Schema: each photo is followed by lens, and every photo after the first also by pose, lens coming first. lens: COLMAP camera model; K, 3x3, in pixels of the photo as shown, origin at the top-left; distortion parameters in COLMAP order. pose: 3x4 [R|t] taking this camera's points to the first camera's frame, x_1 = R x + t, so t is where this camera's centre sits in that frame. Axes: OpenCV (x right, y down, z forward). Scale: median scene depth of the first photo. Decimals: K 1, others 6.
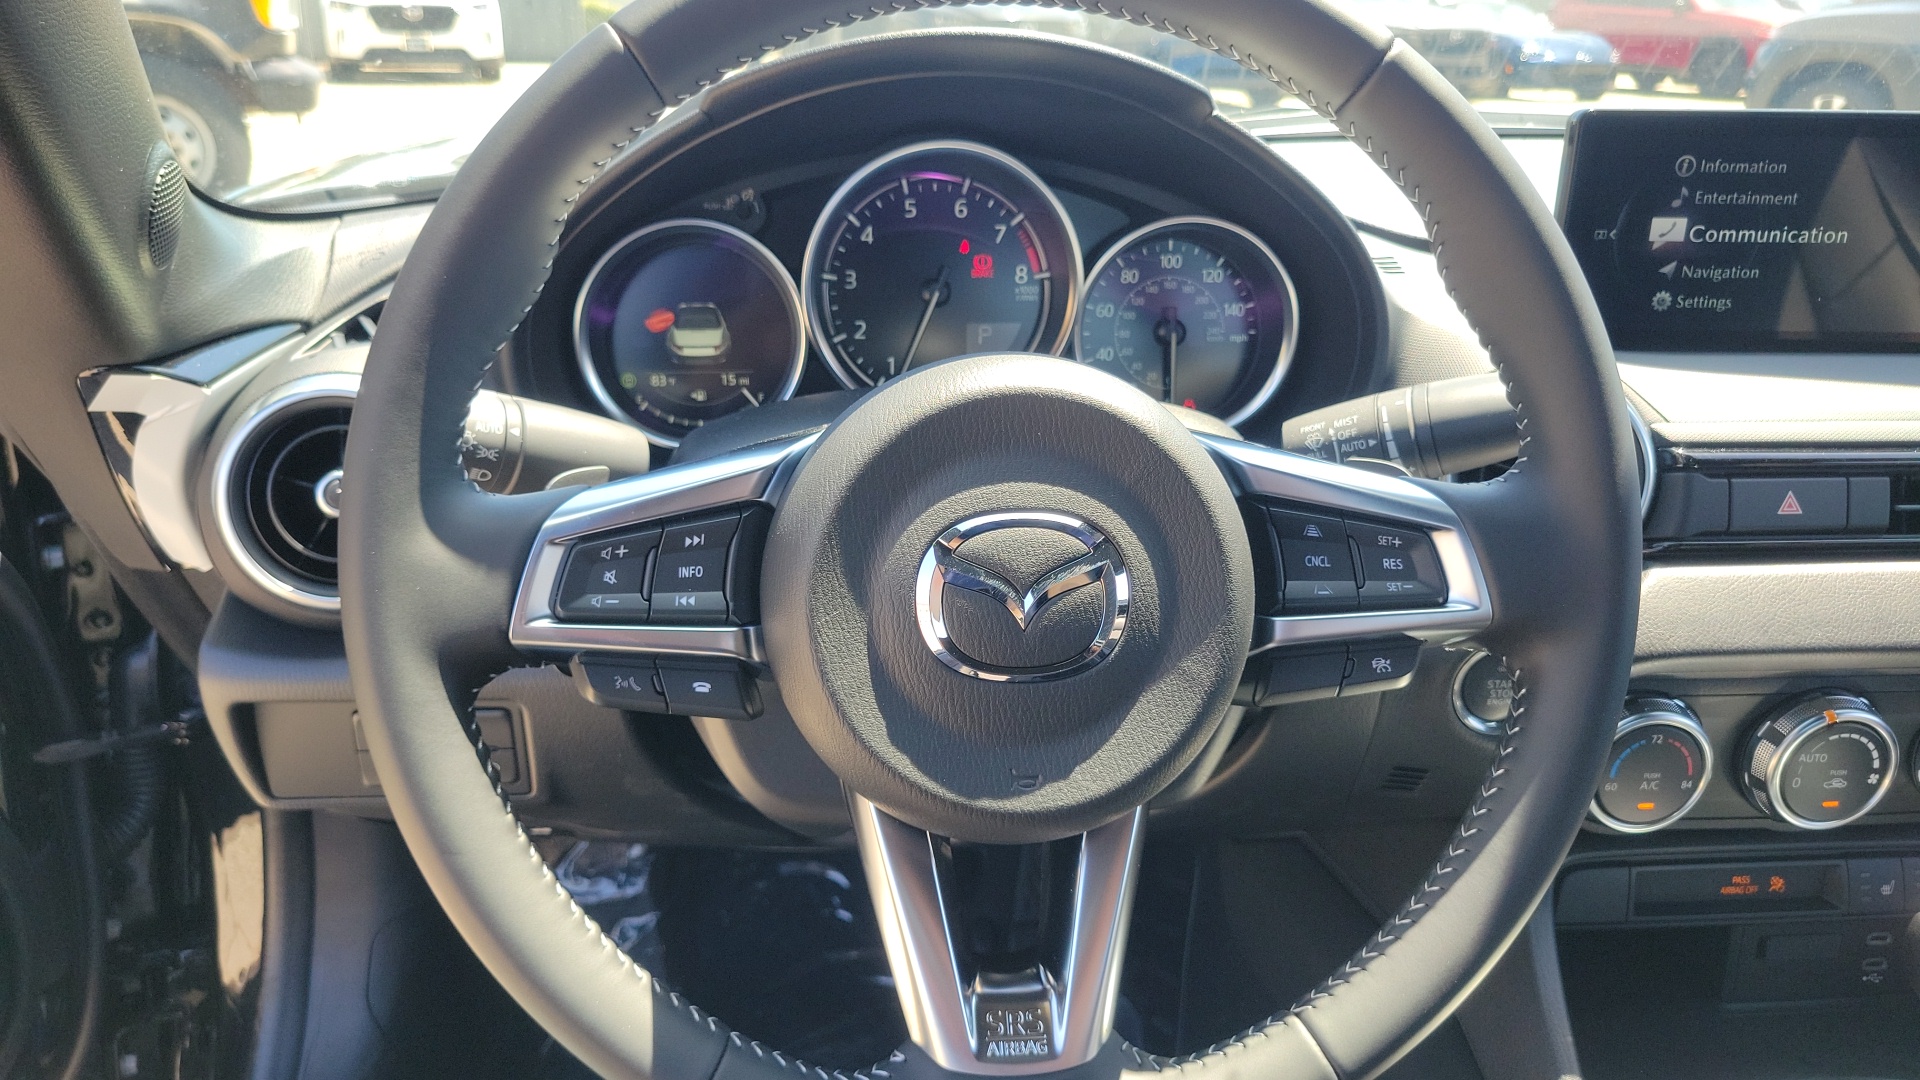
lens RADIAL K [[1447.2, 0, 951.2], [0, 1447.2, 531.5], [0, 0, 1]] dist [0.017125, 0.007568]
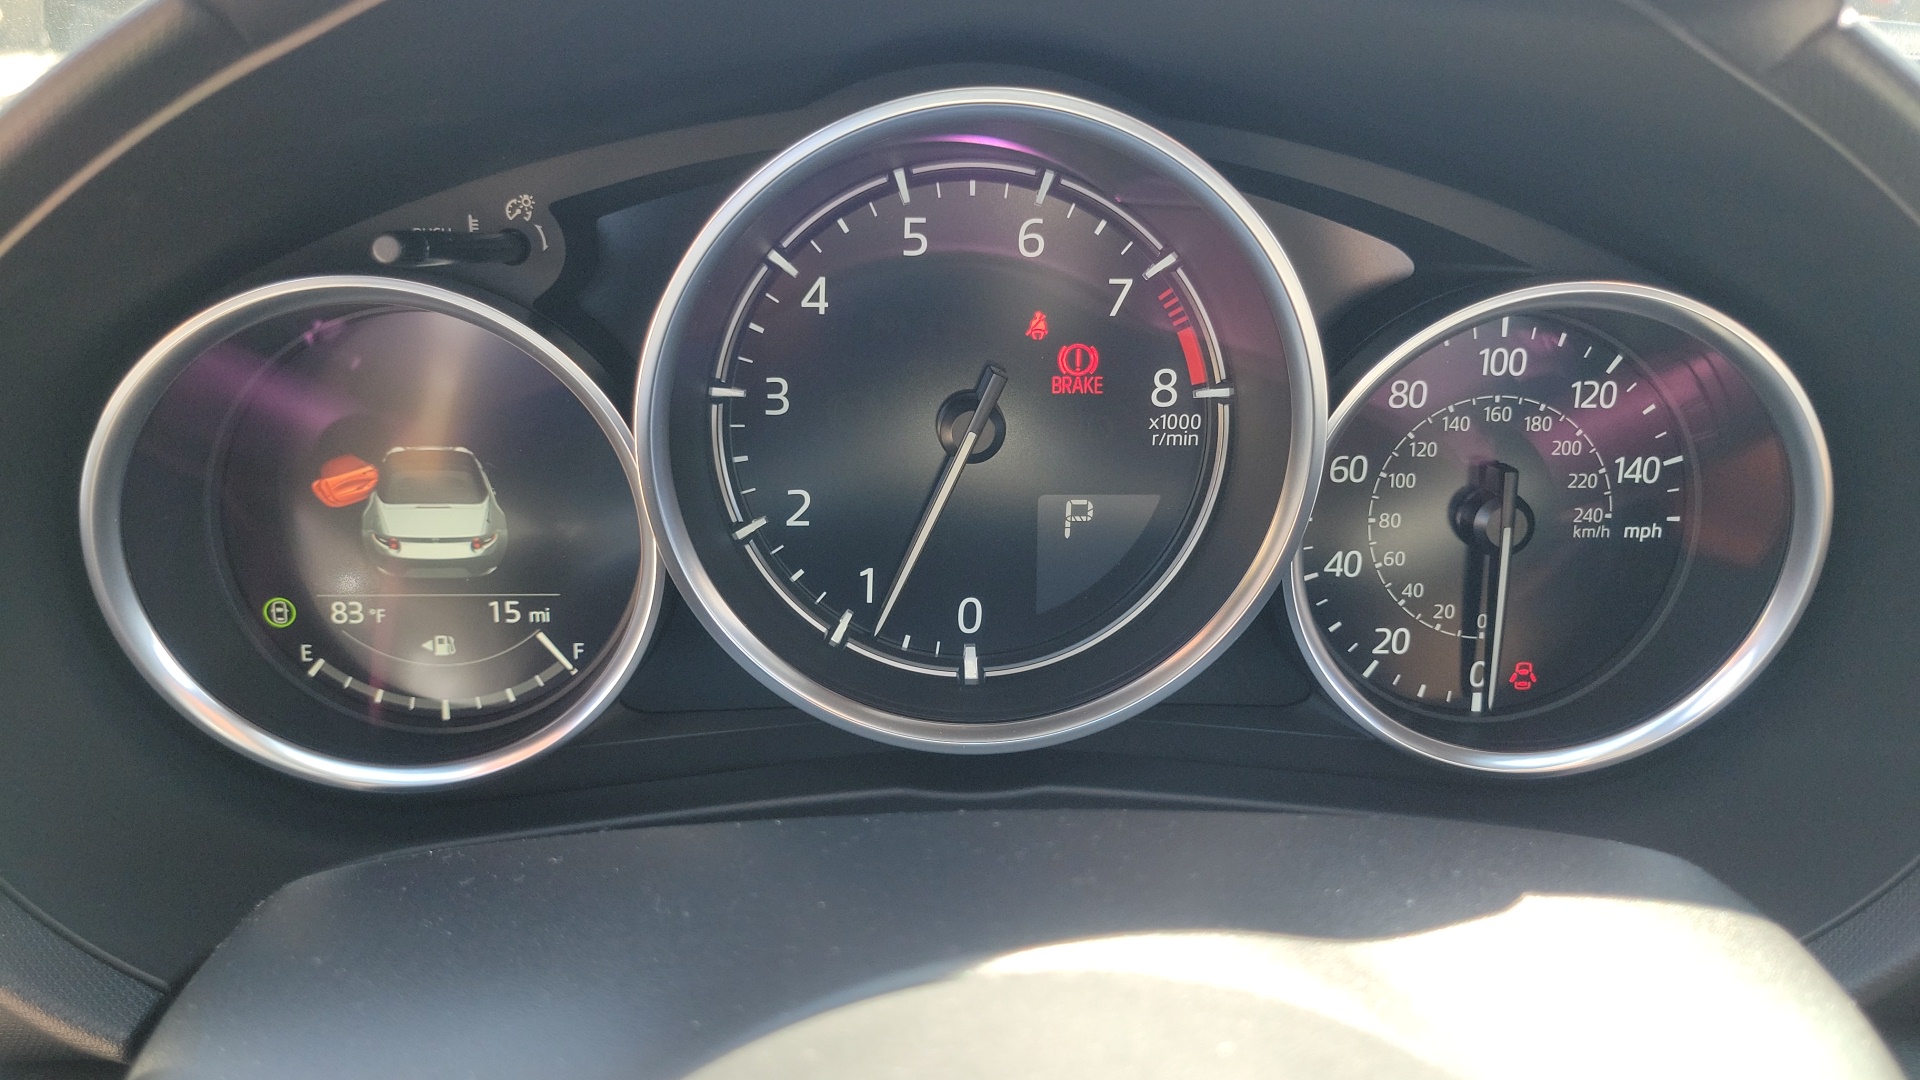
lens RADIAL K [[1447.2, 0, 959.5], [0, 1447.2, 527.9], [0, 0, 1]] dist [0.017125, 0.007568]
pose [[0.999747, 0.018001, -0.013500, -0.007338], [-0.017175, 0.998112, 0.058972, -0.160623], [0.014536, -0.058725, 0.998168, 0.558334]]
